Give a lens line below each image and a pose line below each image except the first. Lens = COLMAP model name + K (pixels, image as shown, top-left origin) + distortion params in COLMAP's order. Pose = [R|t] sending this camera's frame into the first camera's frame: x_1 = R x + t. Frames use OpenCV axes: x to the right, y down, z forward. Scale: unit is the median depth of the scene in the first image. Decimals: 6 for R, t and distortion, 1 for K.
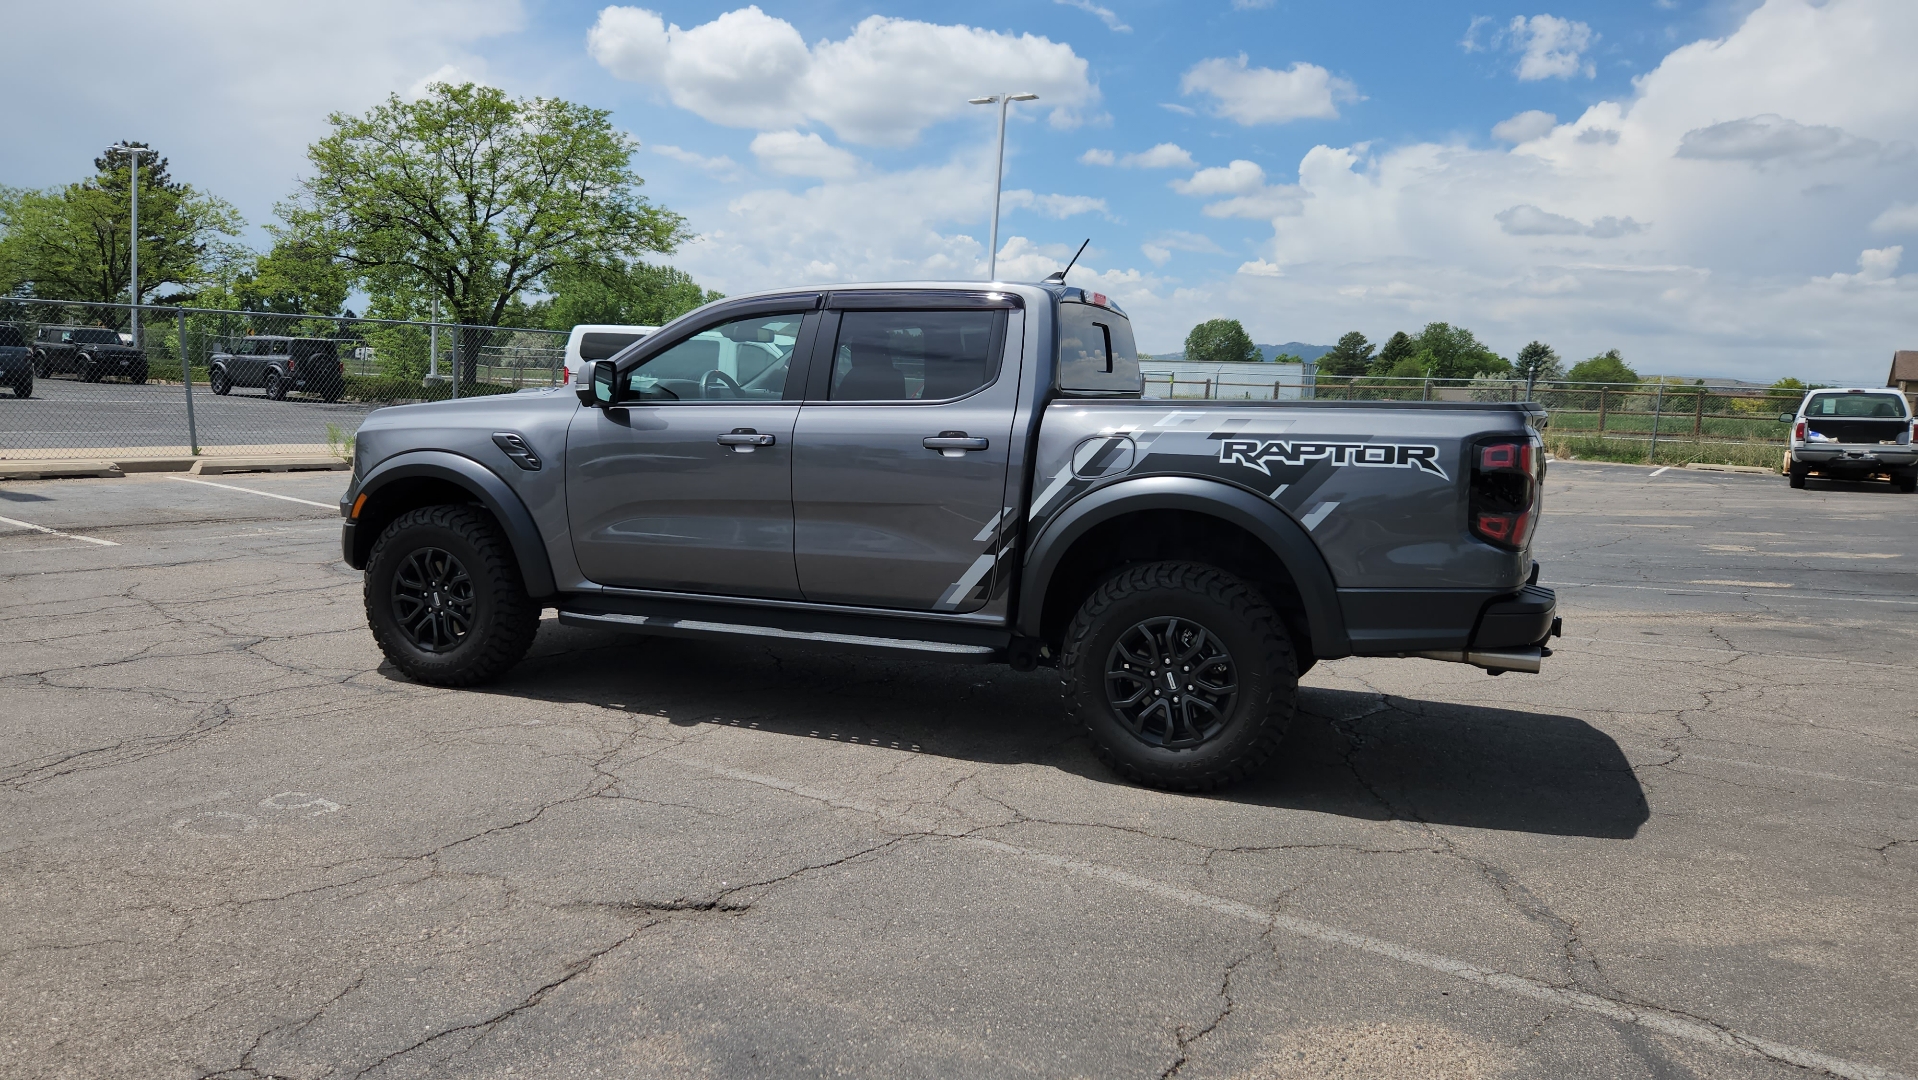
lens RADIAL K [[1282.5, 0, 921.6], [0, 1282.5, 520.5], [0, 0, 1]] dist [0.071074, -0.058059]
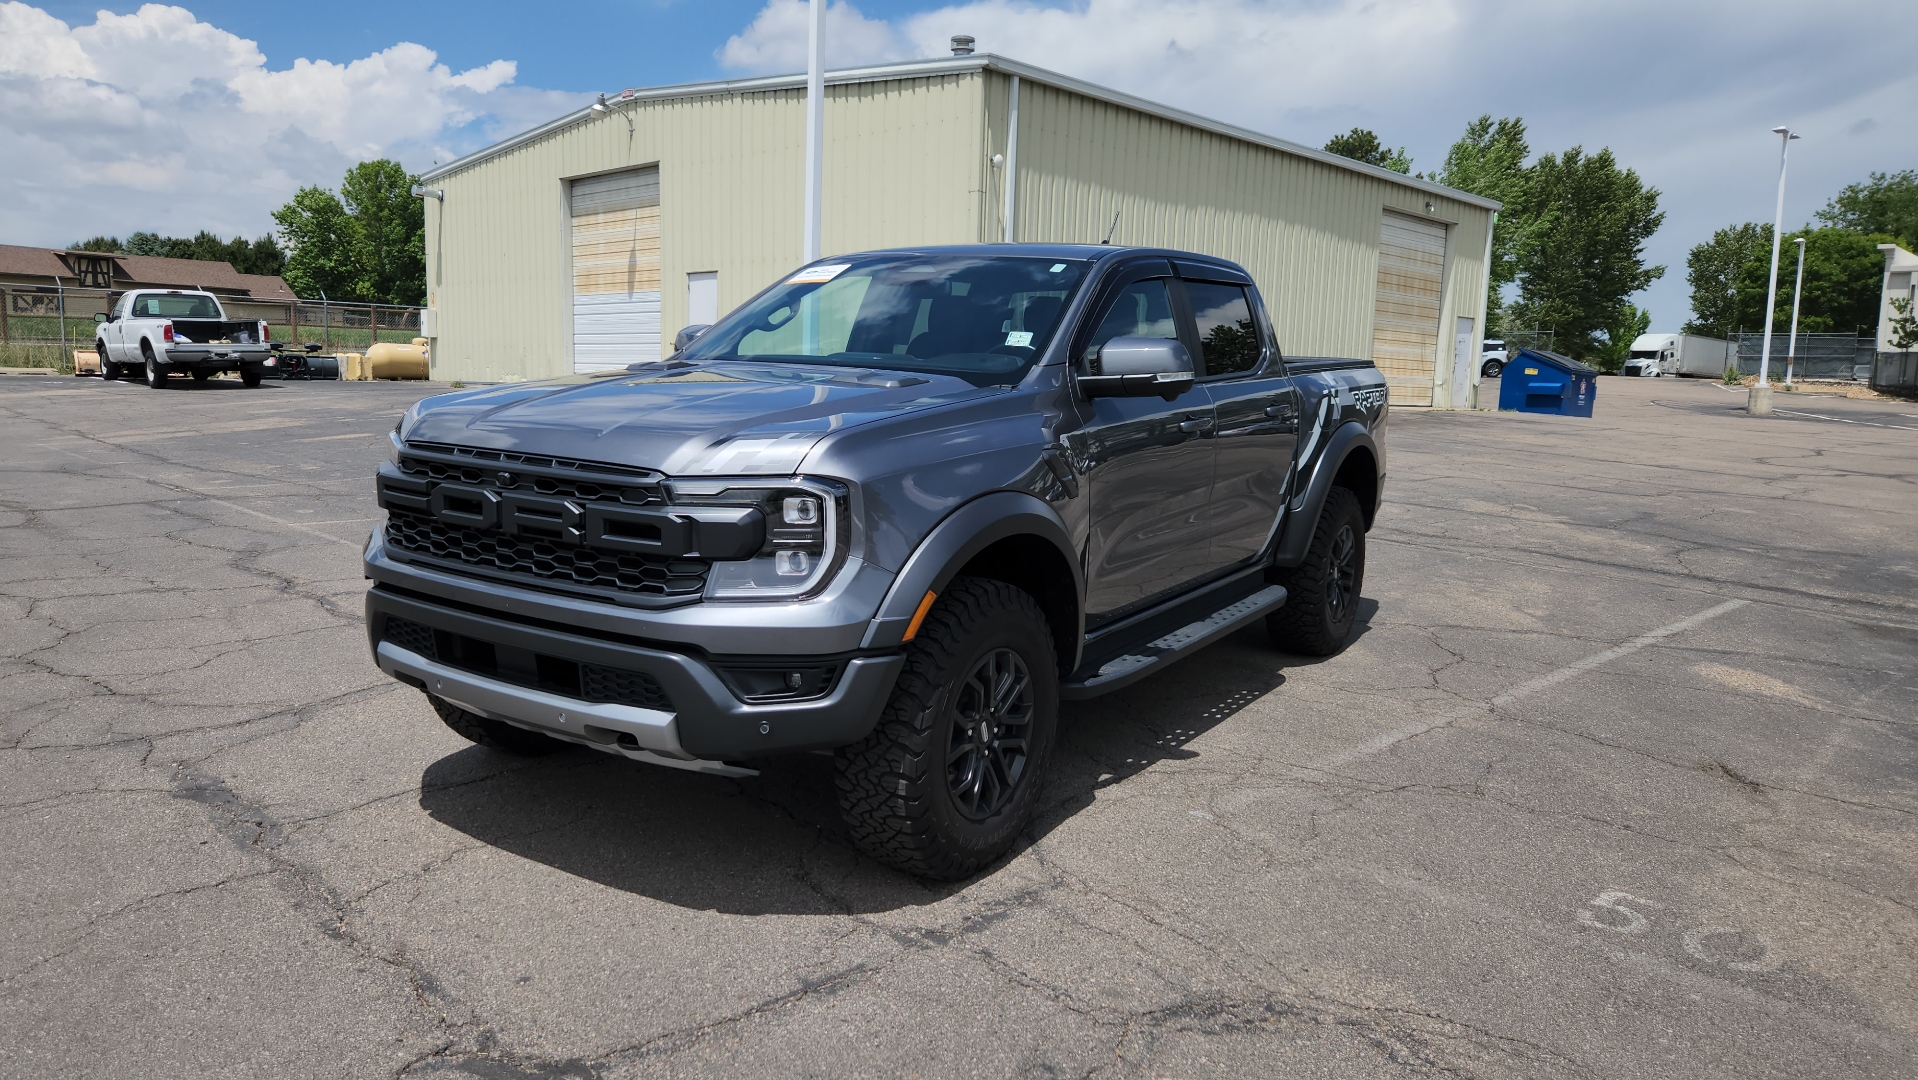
lens RADIAL K [[1282.5, 0, 925.8], [0, 1282.5, 533.8], [0, 0, 1]] dist [0.071074, -0.058059]
pose [[0.207077, -0.171470, 0.963181, -1.050958], [0.076763, 0.984333, 0.158732, -0.144629], [-0.975308, 0.041067, 0.216996, 0.984984]]
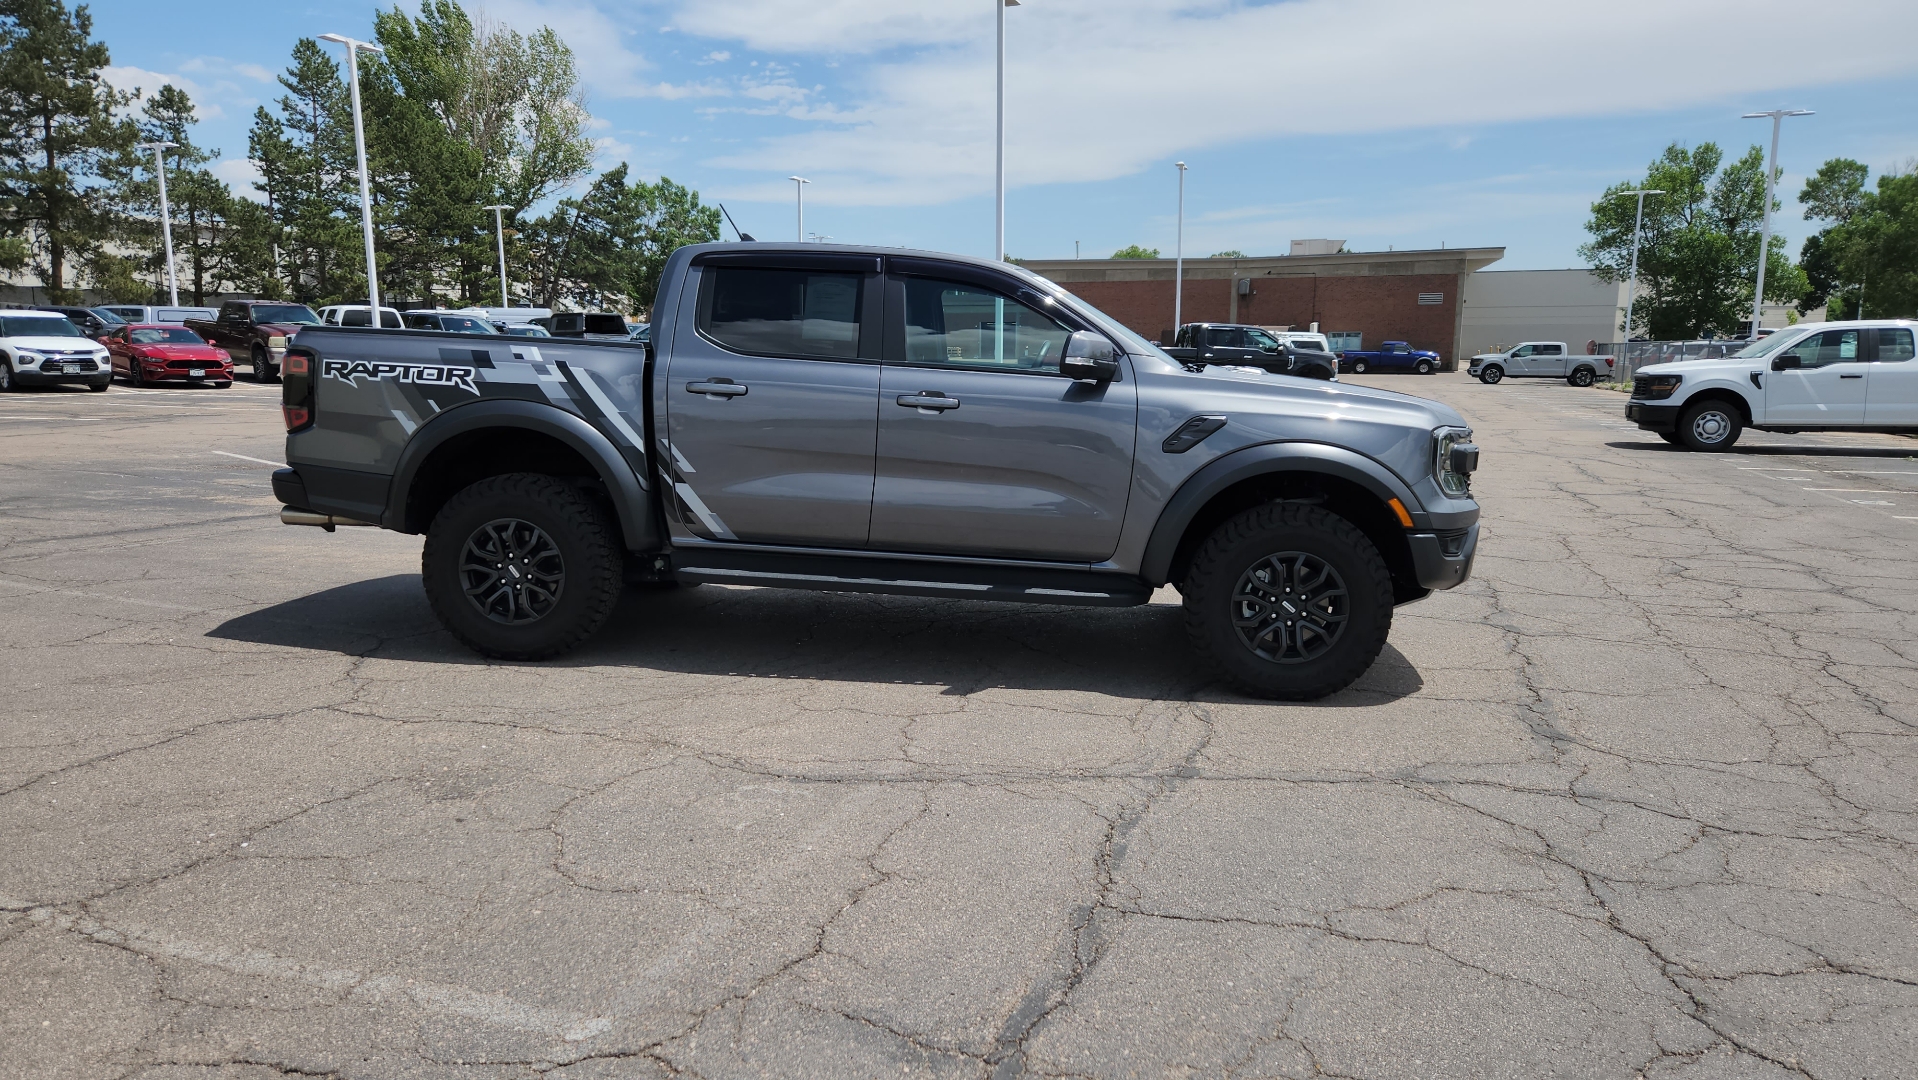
lens RADIAL K [[1282.5, 0, 948.4], [0, 1282.5, 535.1], [0, 0, 1]] dist [0.071074, -0.058059]
pose [[-0.960642, -0.017597, -0.277230, 0.258760], [-0.084117, 0.969565, 0.229932, -0.226137], [0.264747, 0.244202, -0.932885, 2.300465]]
